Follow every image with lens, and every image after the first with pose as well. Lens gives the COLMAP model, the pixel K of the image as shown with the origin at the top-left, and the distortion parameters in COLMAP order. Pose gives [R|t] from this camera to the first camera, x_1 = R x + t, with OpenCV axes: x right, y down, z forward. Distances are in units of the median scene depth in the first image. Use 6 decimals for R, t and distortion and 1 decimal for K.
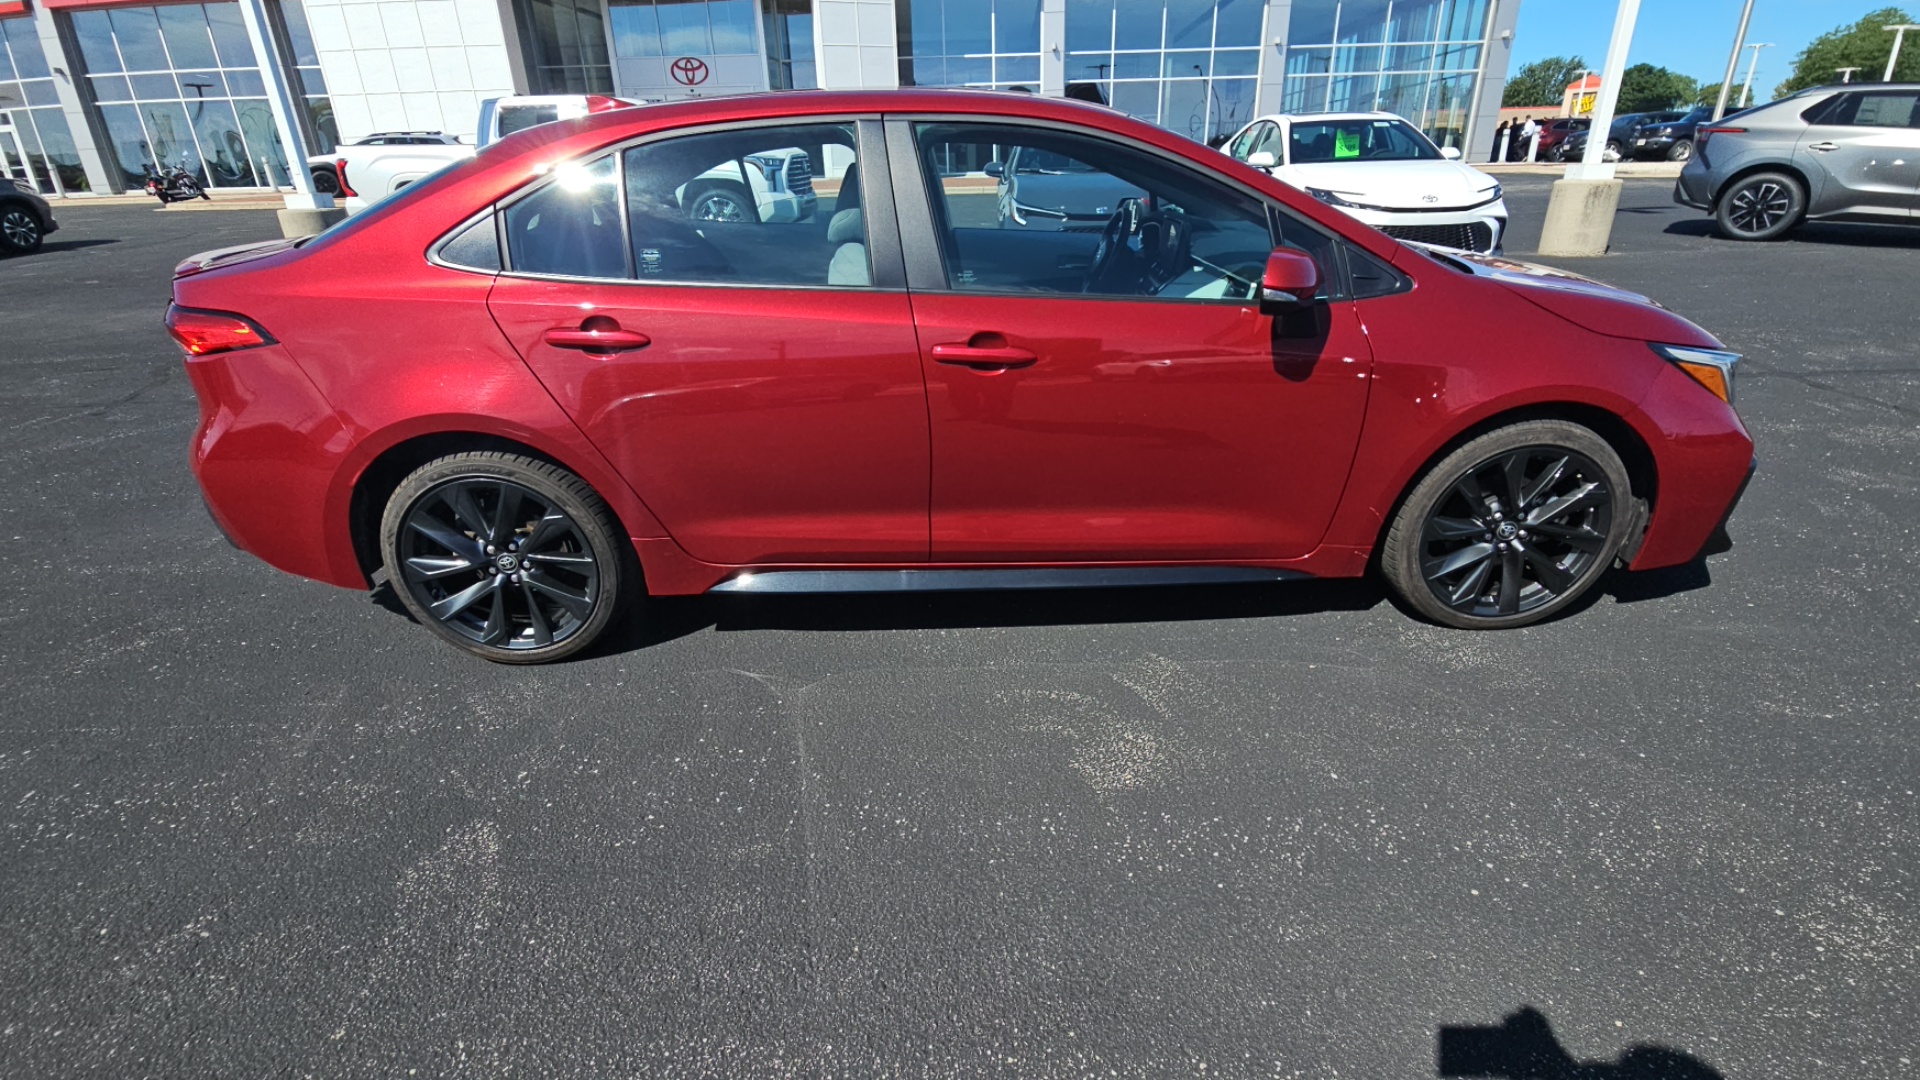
lens RADIAL K [[858.9, 0, 964.8], [0, 858.9, 526.8], [0, 0, 1]] dist [0.010716, -0.007952]
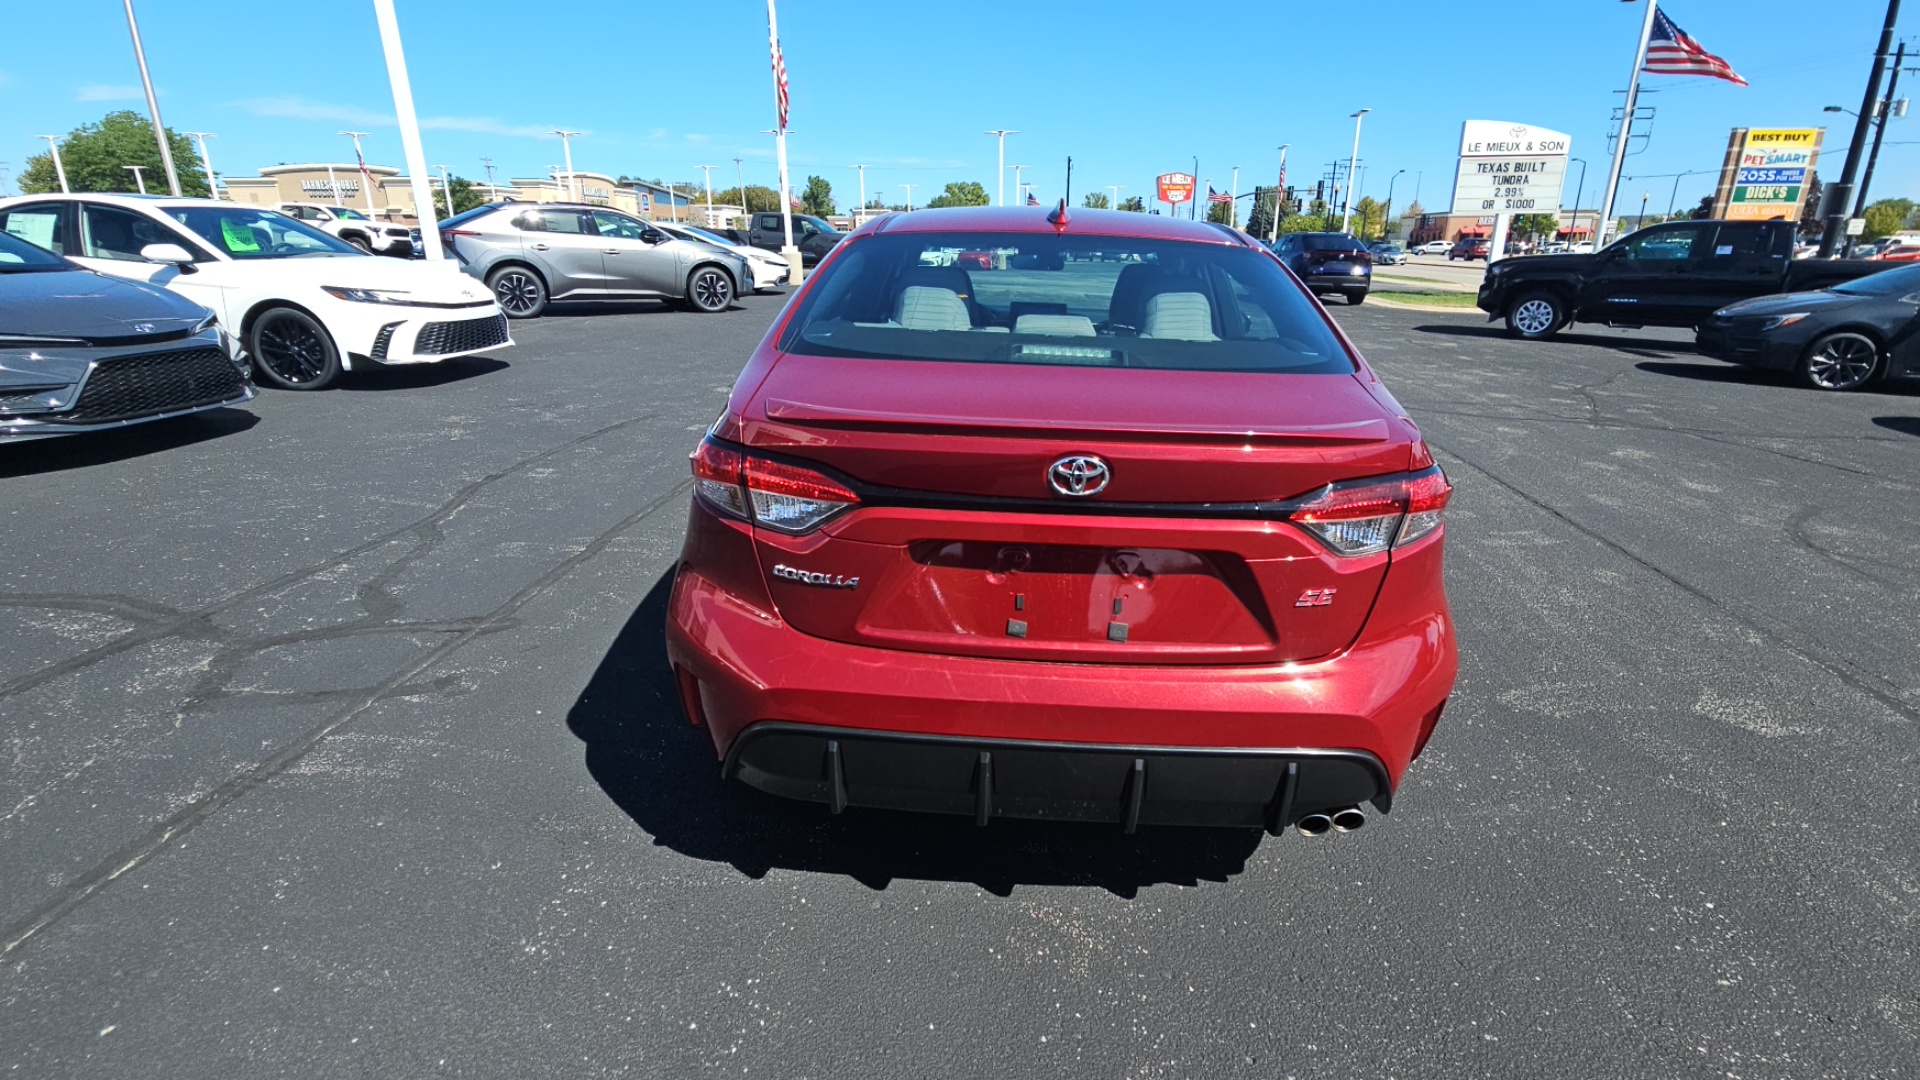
lens RADIAL K [[858.9, 0, 976.6], [0, 858.9, 535.6], [0, 0, 1]] dist [0.010716, -0.007952]
pose [[0.063211, -0.303092, 0.950863, -0.370149], [0.381982, 0.887565, 0.257522, -0.121831], [-0.922005, 0.346935, 0.171880, 0.281113]]
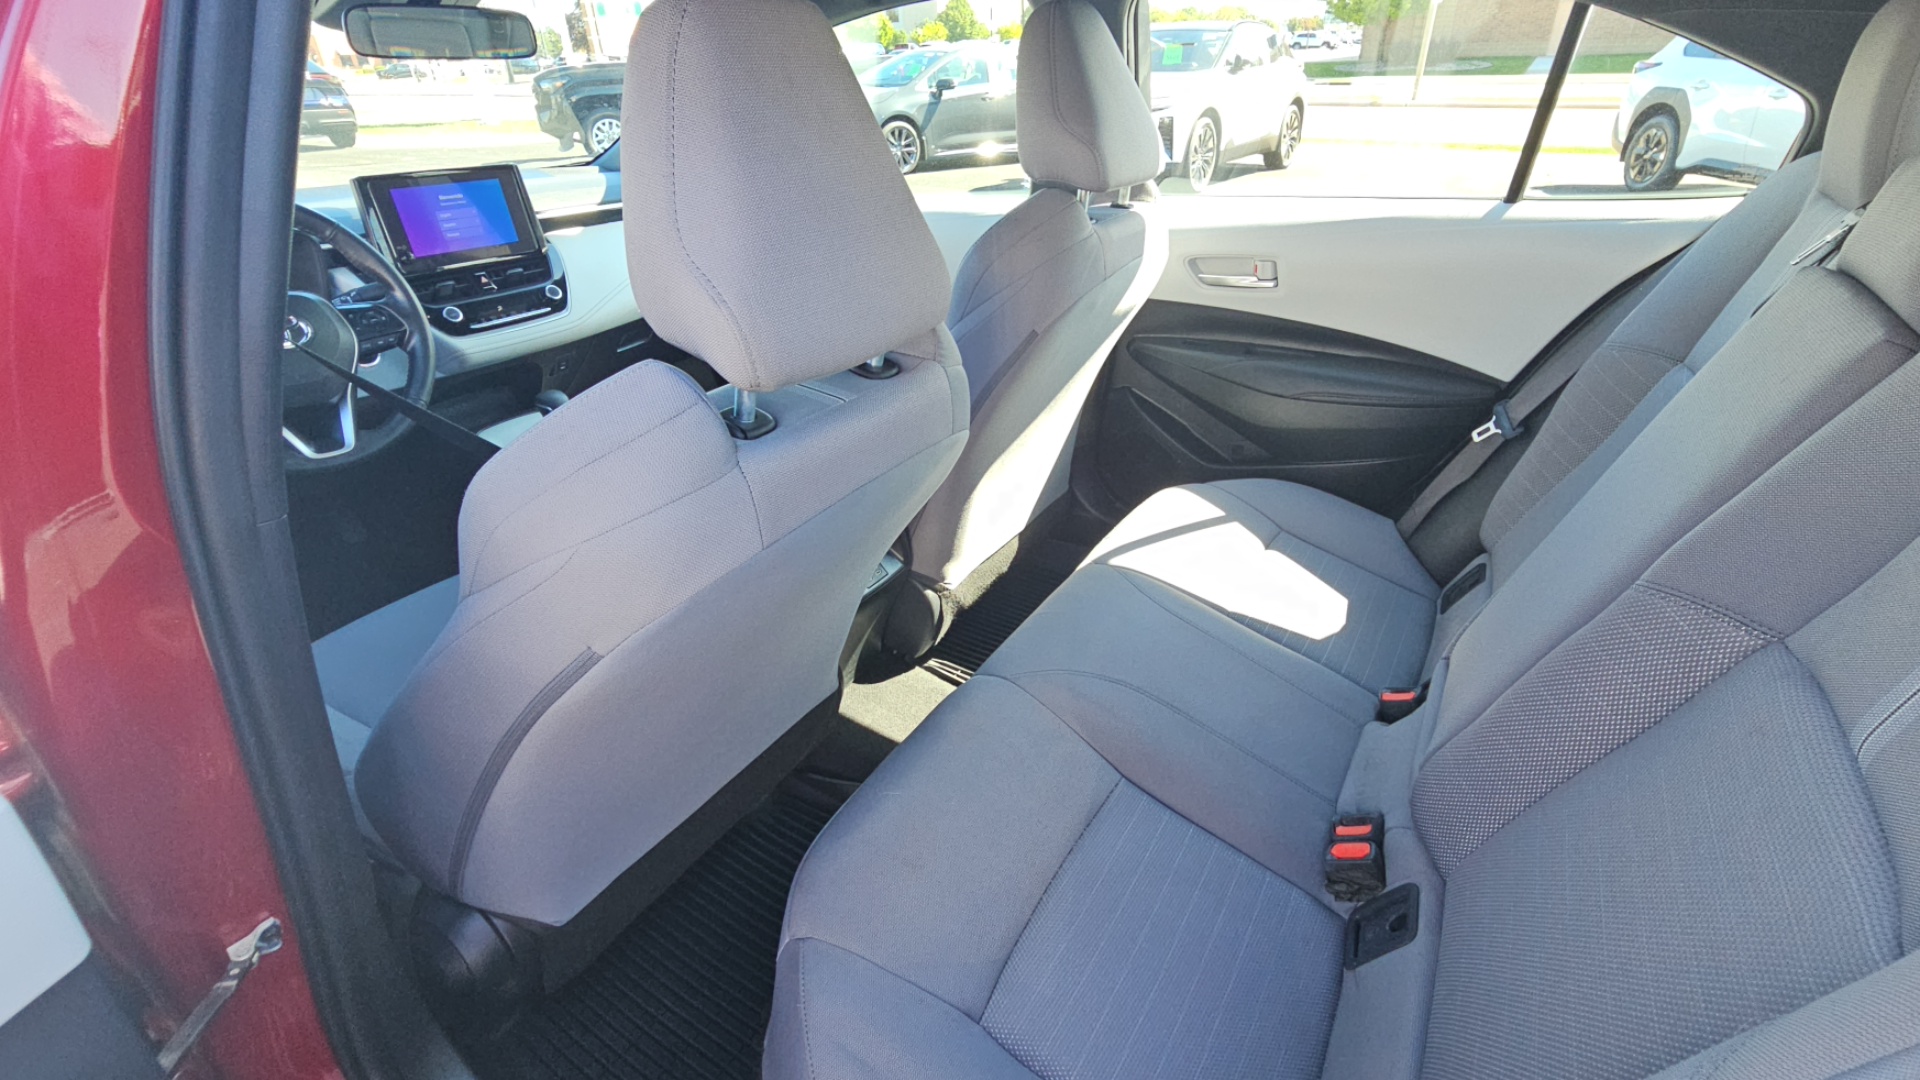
lens RADIAL K [[858.9, 0, 978.5], [0, 858.9, 544.7], [0, 0, 1]] dist [0.010716, -0.007952]
pose [[-0.844761, -0.229210, 0.483572, -0.088197], [0.245784, 0.636505, 0.731062, -0.145282], [-0.475363, 0.736427, -0.481358, 0.360404]]
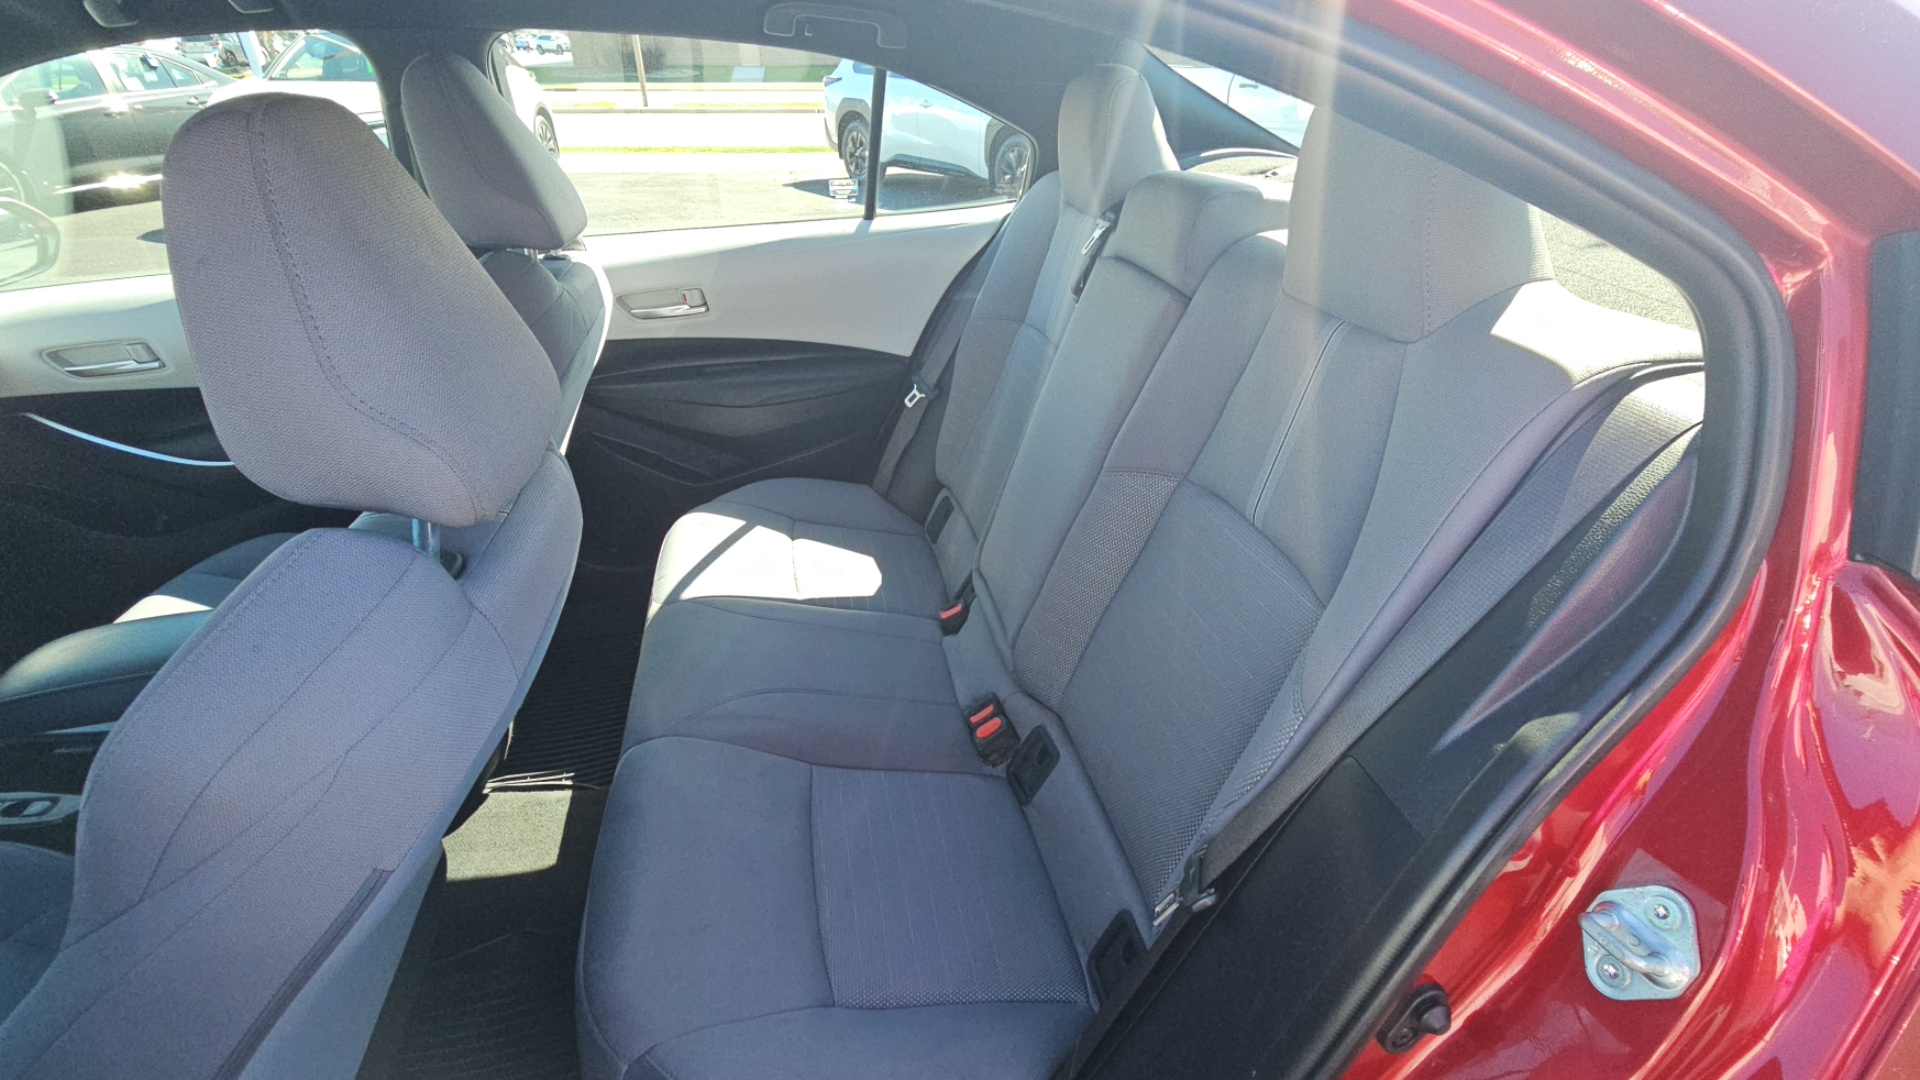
lens RADIAL K [[858.9, 0, 980.7], [0, 858.9, 549.6], [0, 0, 1]] dist [0.010716, -0.007952]
pose [[-0.980131, 0.113567, -0.162619, -0.067826], [-0.062410, 0.601645, 0.796321, -0.157330], [0.188275, 0.790649, -0.582604, 0.370793]]
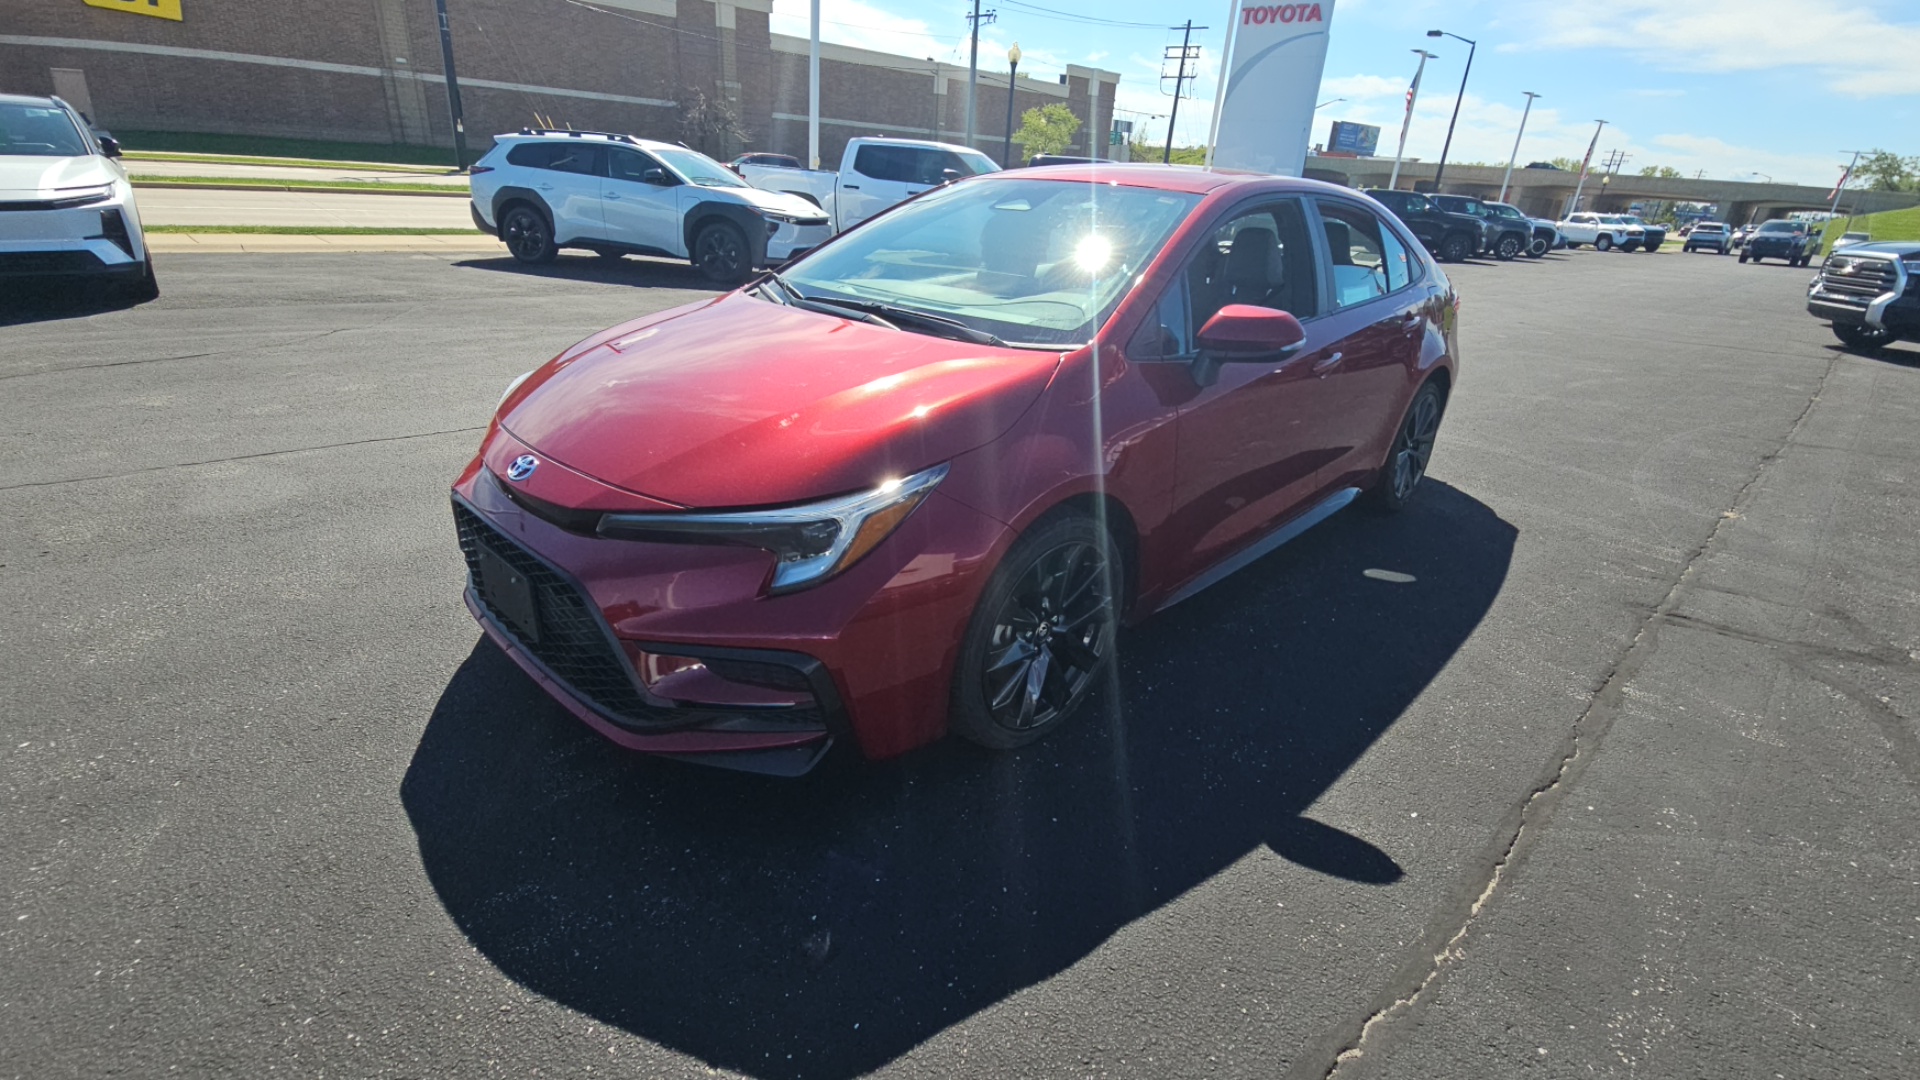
lens RADIAL K [[858.9, 0, 963.2], [0, 858.9, 549.5], [0, 0, 1]] dist [0.010716, -0.007952]
pose [[-0.703840, 0.266044, -0.658658, 0.318864], [-0.323470, 0.705474, 0.630613, -0.222632], [0.632437, 0.656907, -0.410484, 0.468084]]
